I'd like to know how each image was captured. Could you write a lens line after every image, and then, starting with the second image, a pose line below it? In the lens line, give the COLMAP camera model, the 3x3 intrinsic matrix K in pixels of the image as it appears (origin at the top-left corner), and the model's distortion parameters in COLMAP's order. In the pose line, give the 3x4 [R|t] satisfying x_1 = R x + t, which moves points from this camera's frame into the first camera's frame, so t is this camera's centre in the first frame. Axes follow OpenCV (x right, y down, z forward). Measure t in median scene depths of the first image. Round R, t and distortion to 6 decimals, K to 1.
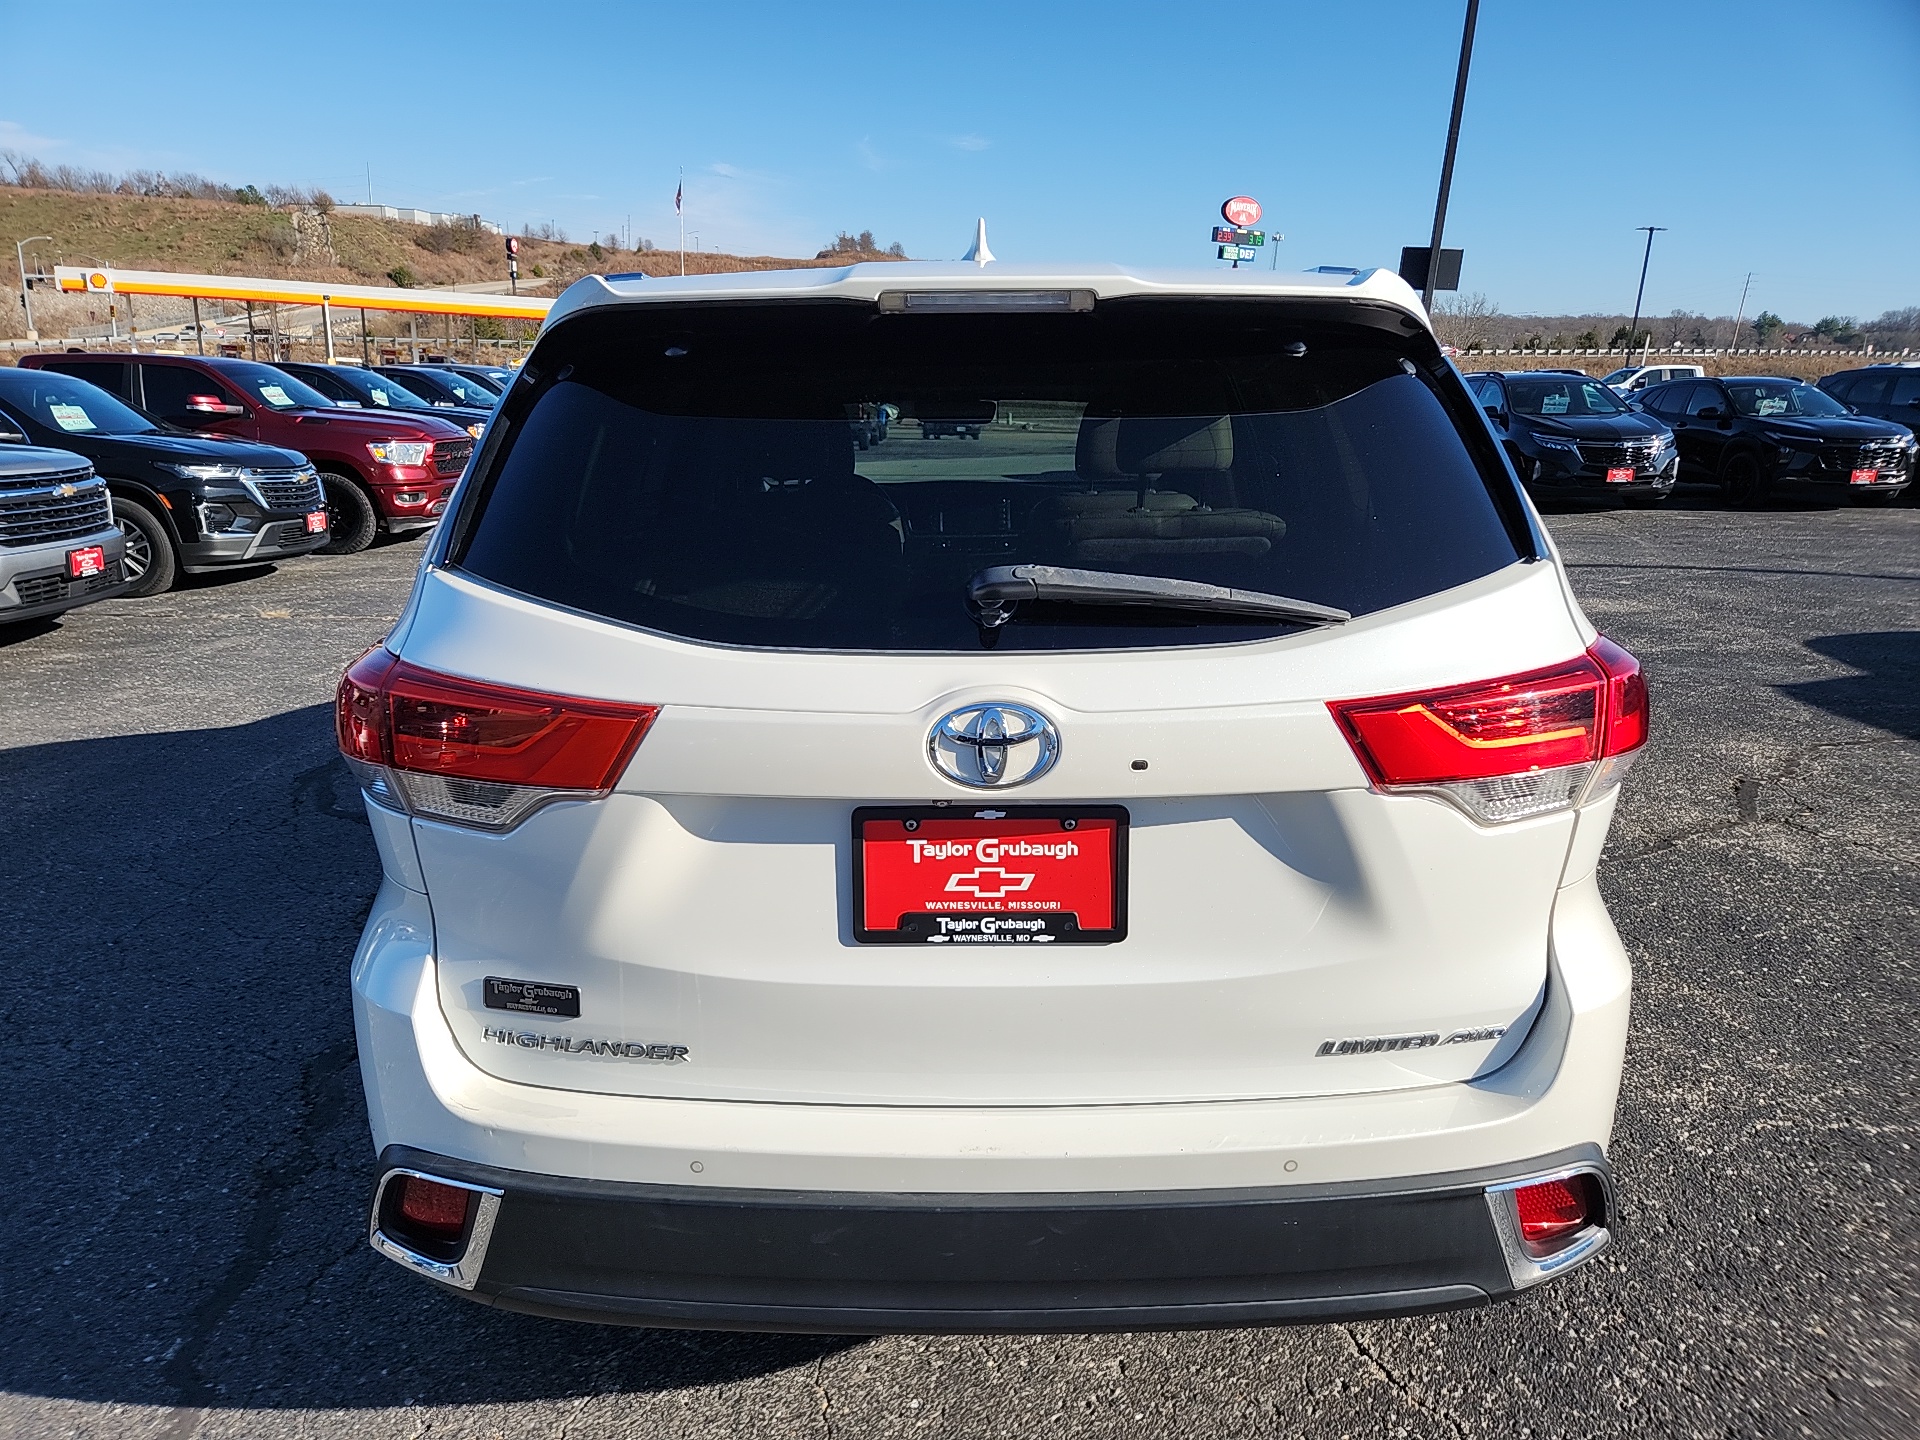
lens RADIAL K [[1263.5, 0, 935.9], [0, 1263.5, 726.5], [0, 0, 1]] dist [0.094199, -0.081695]
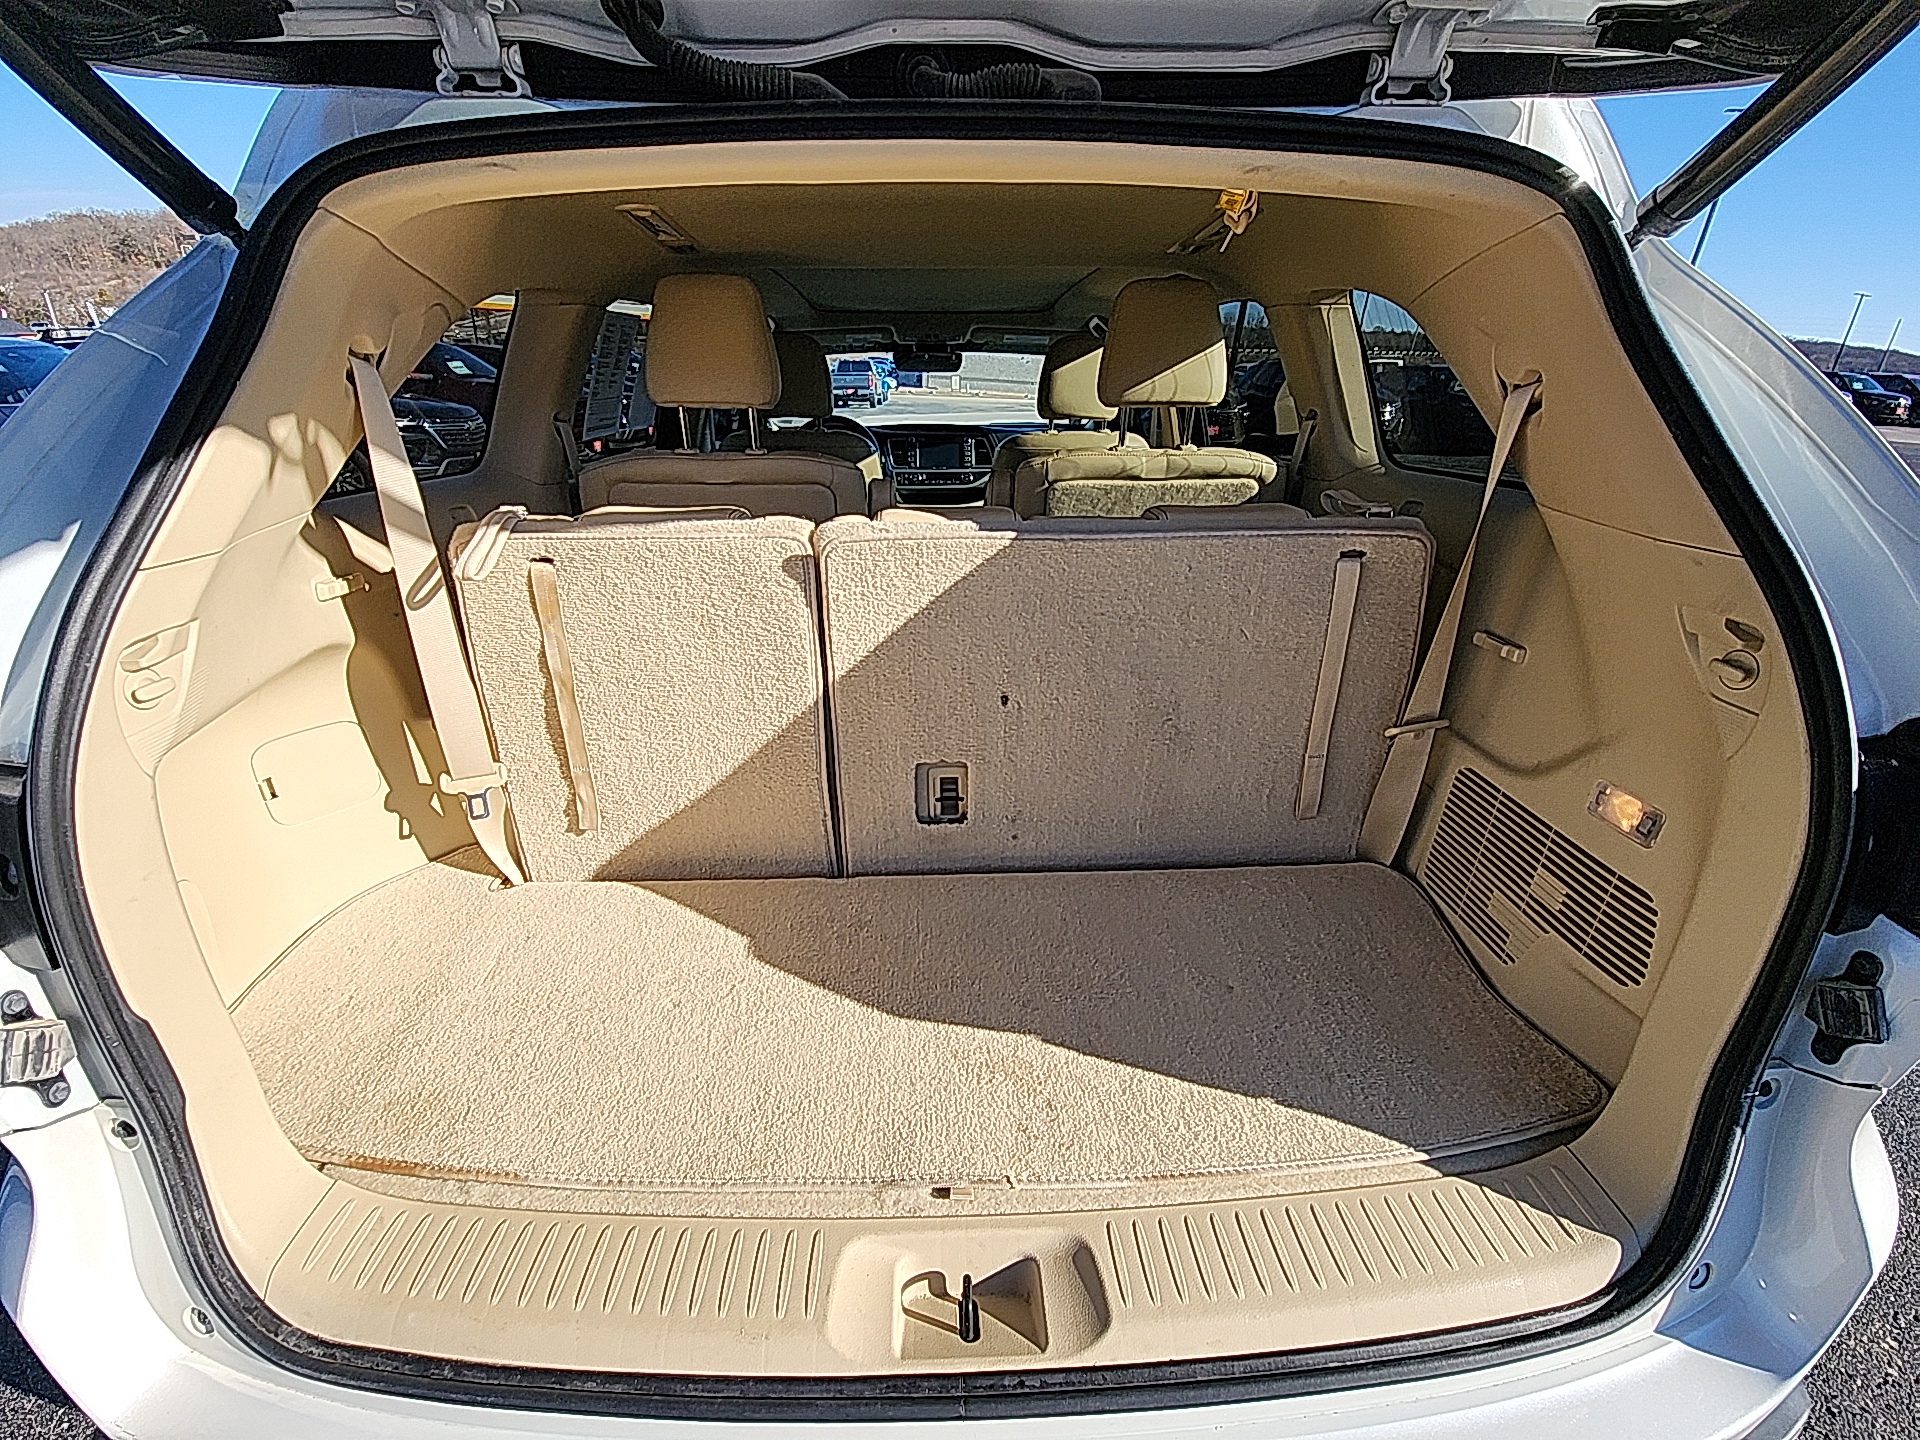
lens RADIAL K [[766.5, 0, 951.9], [0, 766.5, 700.7], [0, 0, 1]] dist [0.016369, -0.011384]
pose [[0.999268, -0.007587, 0.037503, 0.003168], [0.002056, 0.989377, 0.145360, -0.016936], [-0.038208, -0.145177, 0.988668, 0.102332]]
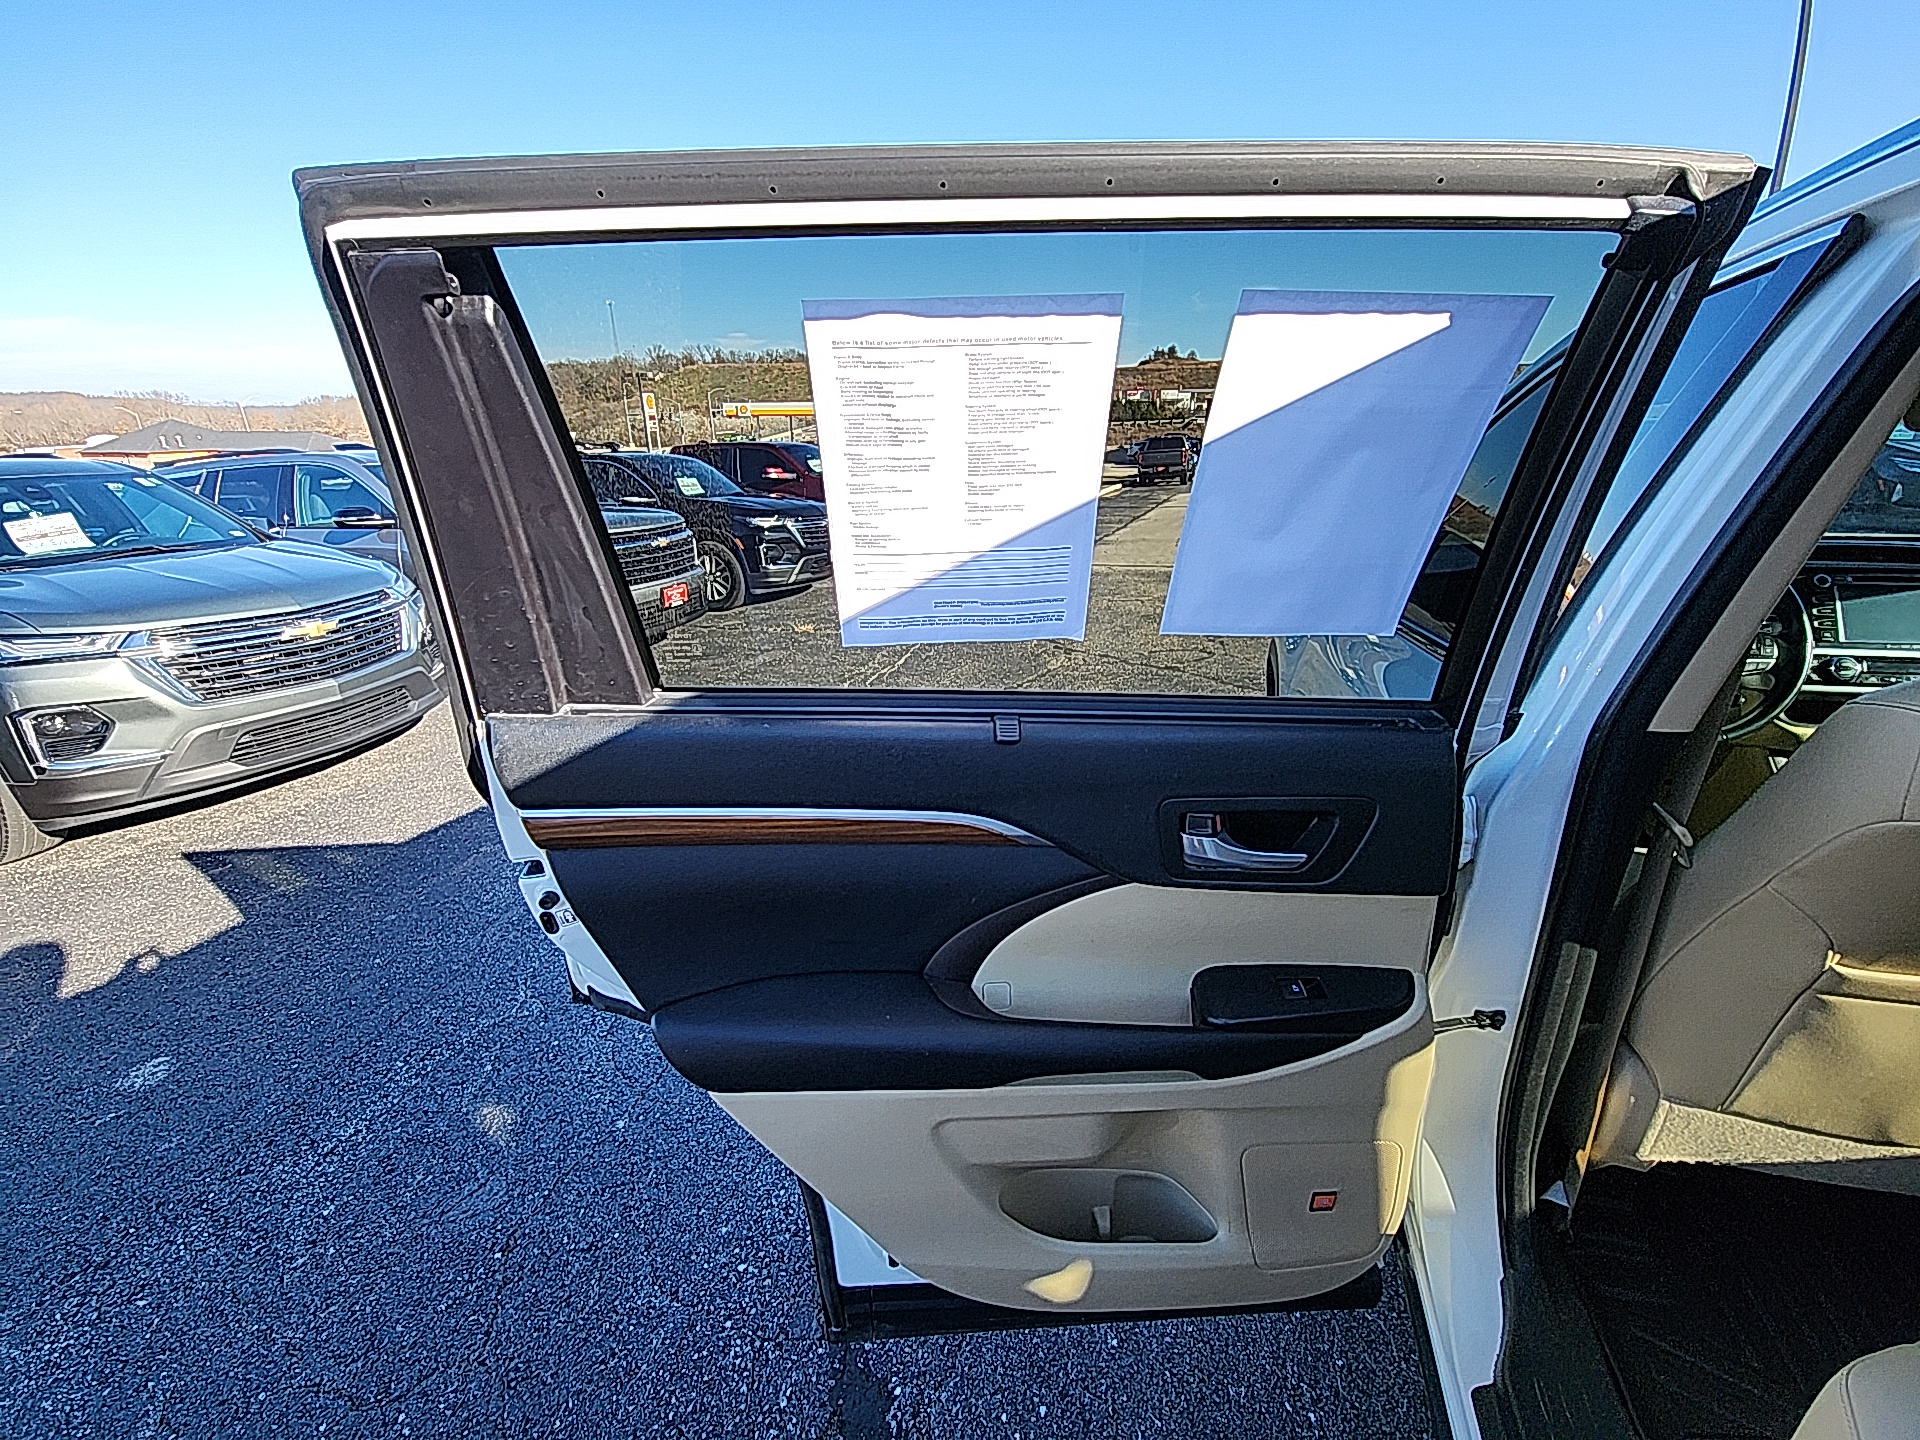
lens RADIAL K [[772.1, 0, 956.2], [0, 772.1, 704.5], [0, 0, 1]] dist [0.001332, -0.000158]
pose [[0.953102, 0.052005, -0.298149, -0.106233], [-0.034780, 0.997420, 0.062794, -0.057962], [0.300645, -0.049479, 0.952452, 0.250914]]
